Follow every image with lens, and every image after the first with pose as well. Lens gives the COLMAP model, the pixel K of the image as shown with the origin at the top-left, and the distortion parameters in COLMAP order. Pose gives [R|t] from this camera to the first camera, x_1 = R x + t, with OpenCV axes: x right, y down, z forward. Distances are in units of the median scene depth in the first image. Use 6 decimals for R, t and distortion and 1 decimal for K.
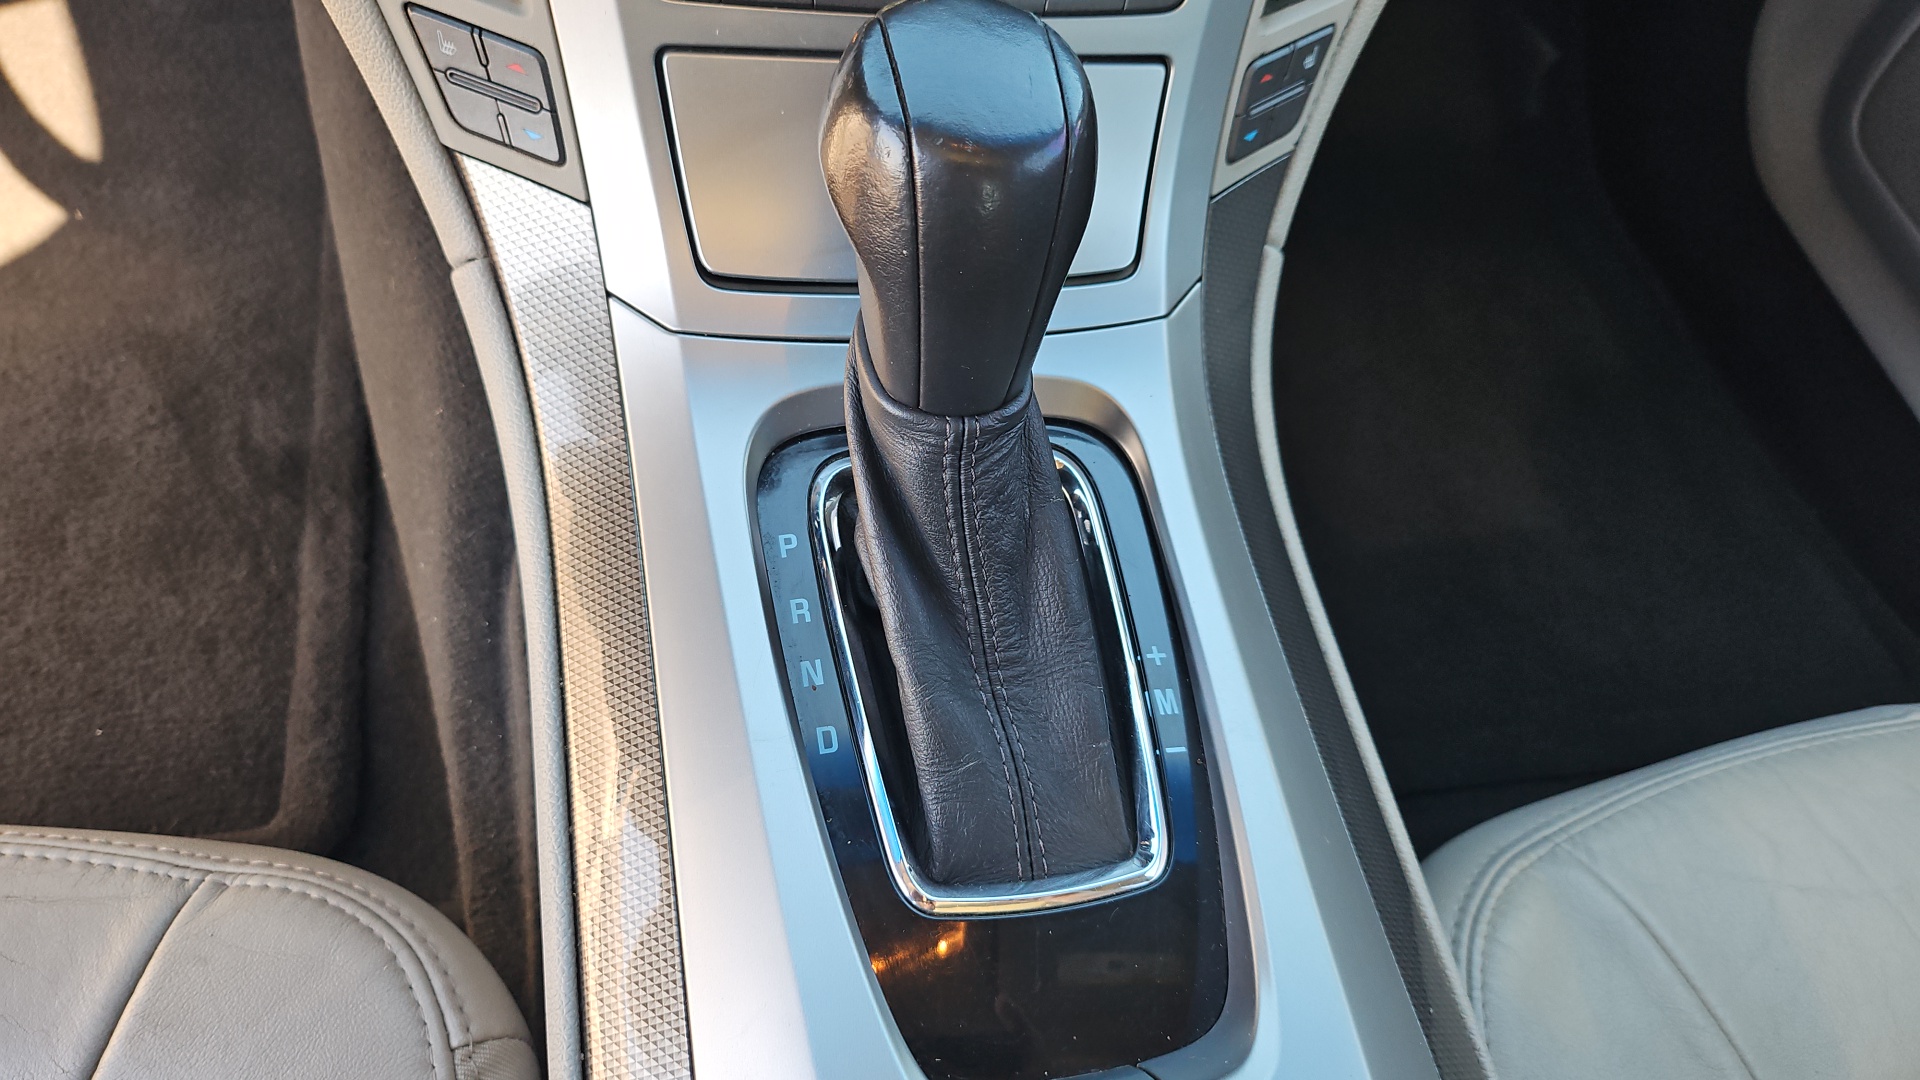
lens RADIAL K [[1363.3, 0, 967.6], [0, 1363.3, 529.1], [0, 0, 1]] dist [0.076871, -0.083359]
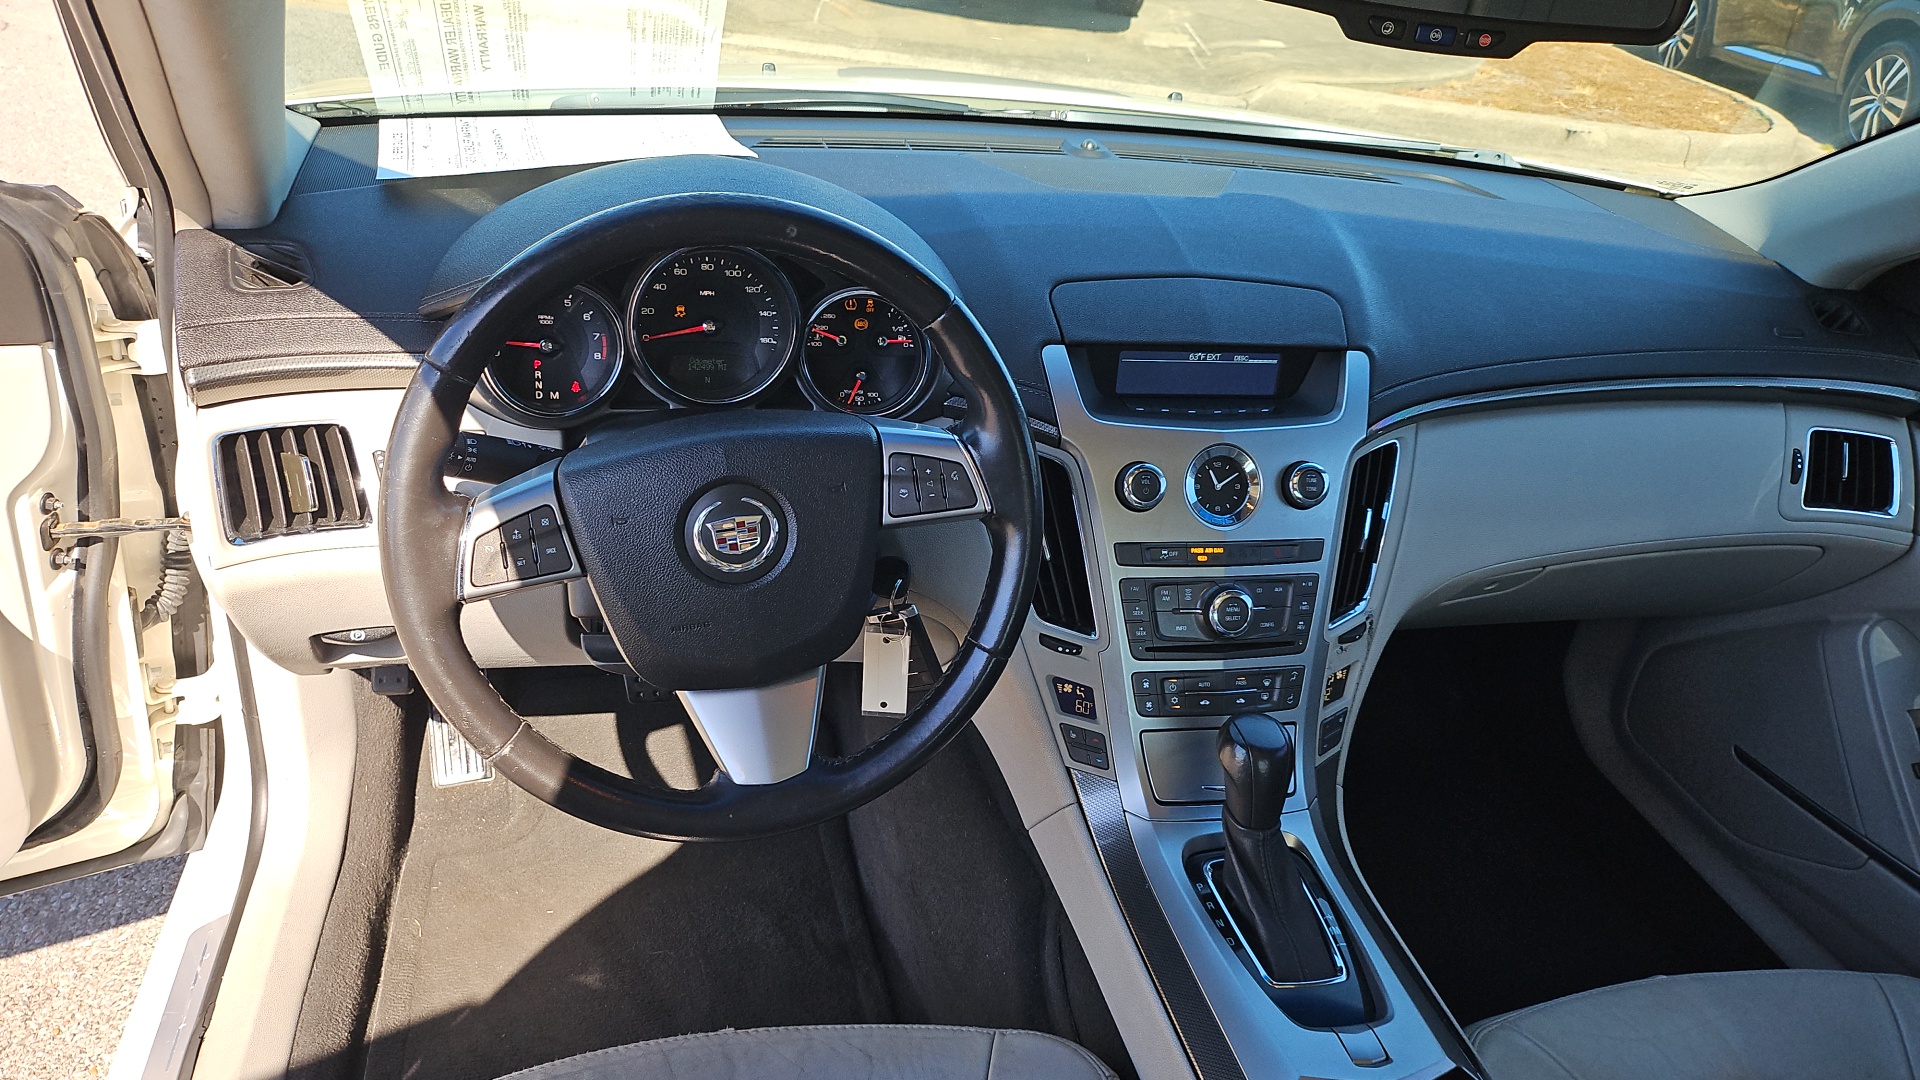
lens RADIAL K [[1374.4, 0, 987.9], [0, 1374.4, 563.5], [0, 0, 1]] dist [0.070728, -0.090699]
pose [[0.997584, -0.065729, 0.022471, -0.511296], [0.069140, 0.908314, -0.412536, 0.484389], [0.006704, 0.413093, 0.910664, -1.702408]]
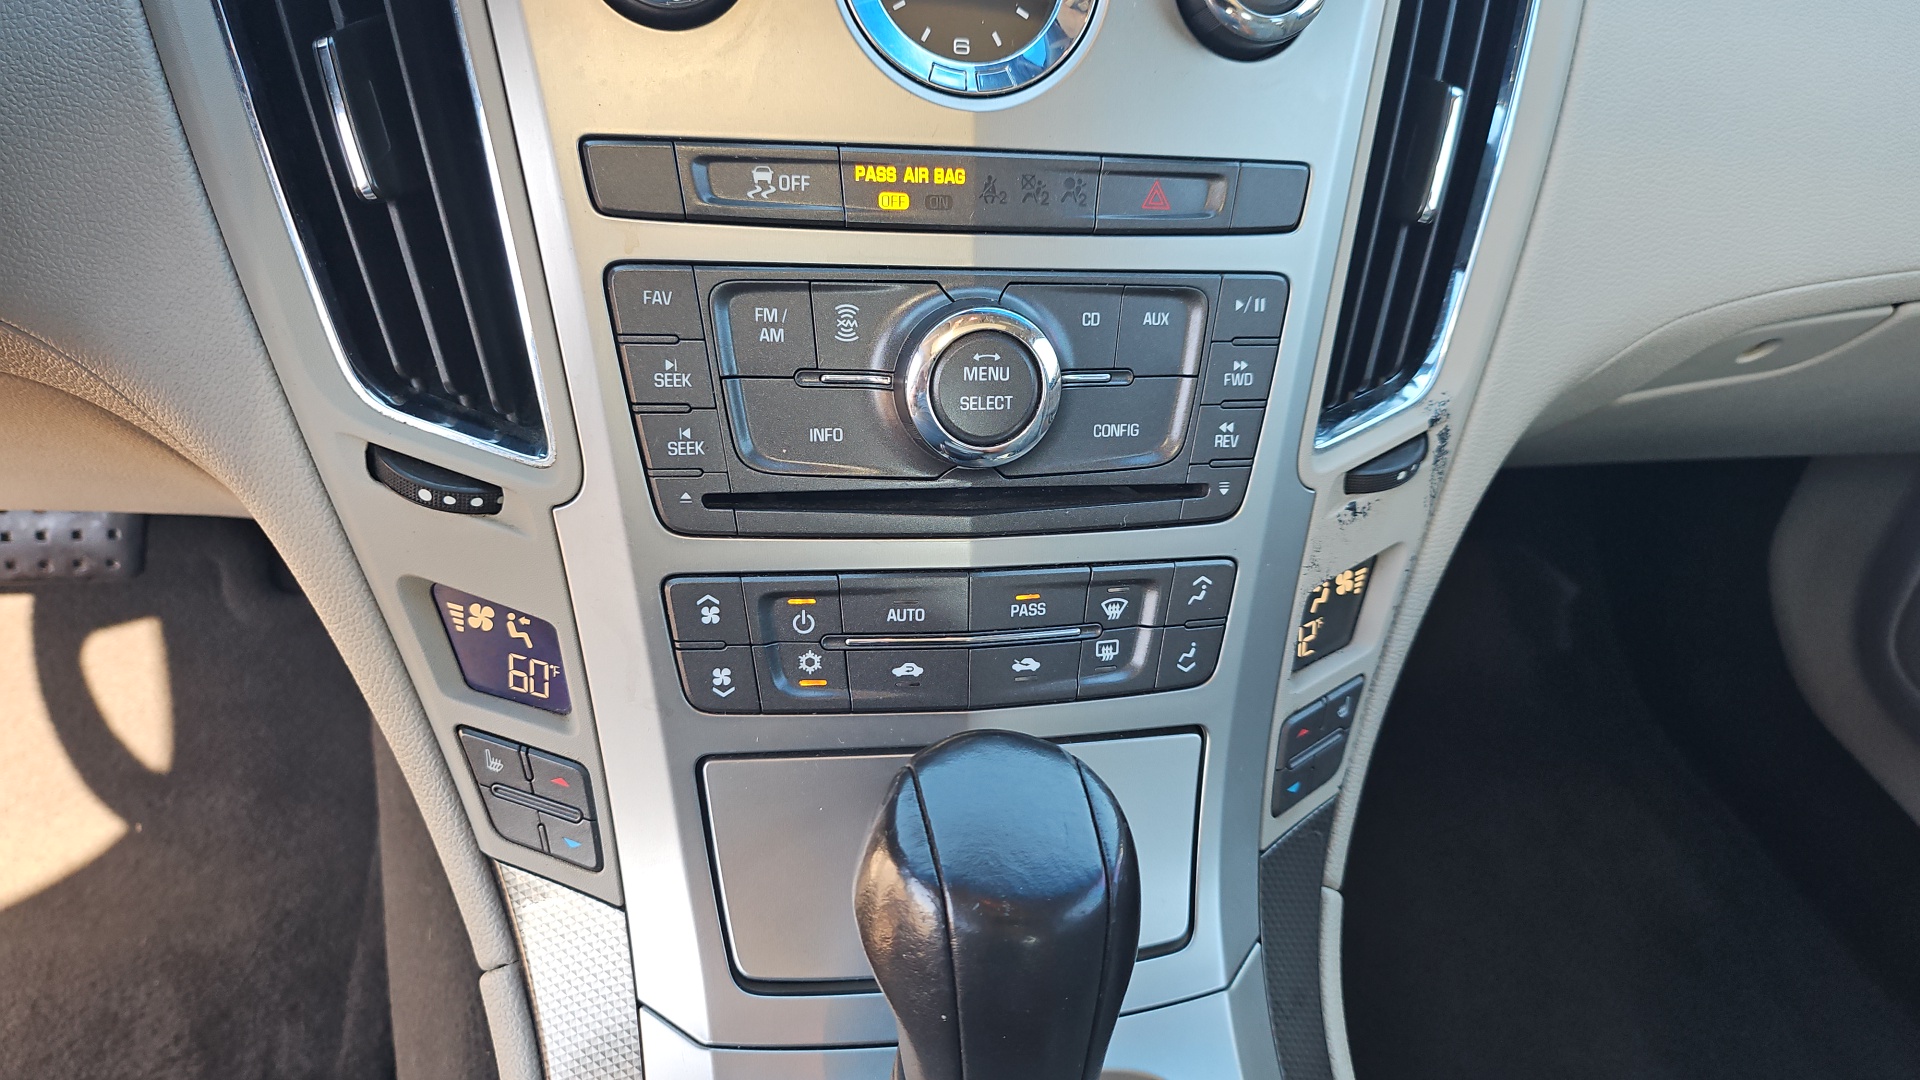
lens RADIAL K [[1364.5, 0, 986.7], [0, 1364.5, 533.9], [0, 0, 1]] dist [0.047518, -0.046497]
pose [[0.998697, -0.047321, -0.019081, 0.011633], [0.038374, 0.943081, -0.330341, -0.134737], [0.033627, 0.329178, 0.943669, 0.000501]]
